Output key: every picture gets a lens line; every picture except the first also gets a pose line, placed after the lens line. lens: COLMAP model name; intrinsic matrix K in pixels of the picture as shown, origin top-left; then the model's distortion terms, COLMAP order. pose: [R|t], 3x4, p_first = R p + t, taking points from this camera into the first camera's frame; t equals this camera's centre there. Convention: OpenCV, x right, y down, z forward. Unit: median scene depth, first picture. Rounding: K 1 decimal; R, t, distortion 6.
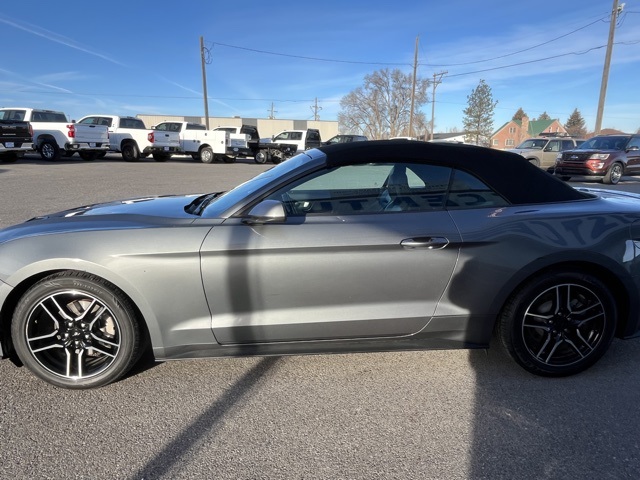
lens RADIAL K [[409.4, 0, 311.4], [0, 409.4, 237.5], [0, 0, 1]] dist [-0.002464, -0.001253]
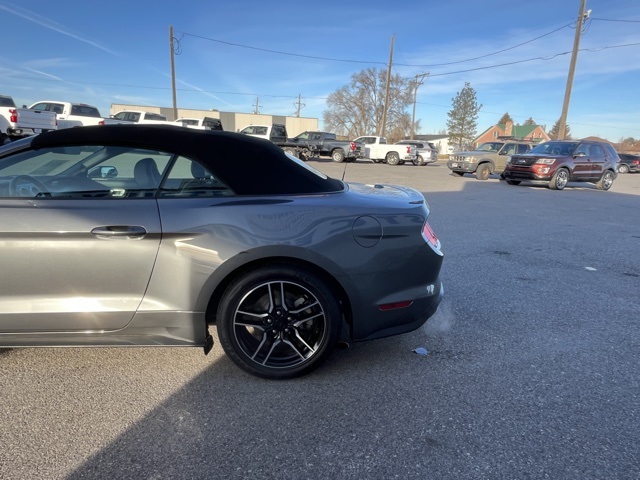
lens RADIAL K [[408.8, 0, 303.8], [0, 408.8, 237.6], [0, 0, 1]] dist [0.000131, -0.003337]
pose [[0.999324, 0.034098, 0.013729, 0.076984], [-0.034196, 0.999391, 0.006978, 0.000586], [-0.013483, -0.007443, 0.999881, 0.007002]]
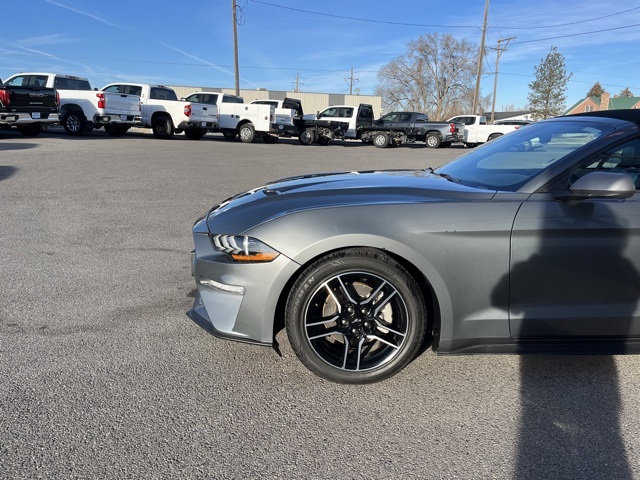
lens RADIAL K [[483.7, 0, 317.0], [0, 483.7, 235.3], [0, 0, 1]] dist [0.065135, -0.075803]
pose [[0.999140, 0.023763, -0.033992, -0.070437], [-0.023692, 0.999716, 0.002463, 0.005664], [0.034041, -0.001655, 0.999419, -0.006054]]
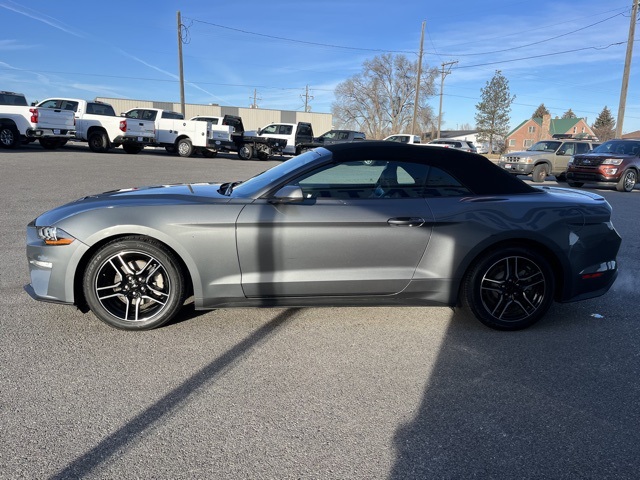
lens RADIAL K [[483.7, 0, 317.0], [0, 483.7, 235.3], [0, 0, 1]] dist [0.065135, -0.075803]
pose [[0.998870, 0.023690, 0.041200, -0.008213], [-0.022520, 0.999336, -0.028641, 0.012168], [-0.041852, 0.027681, 0.998740, -0.061419]]
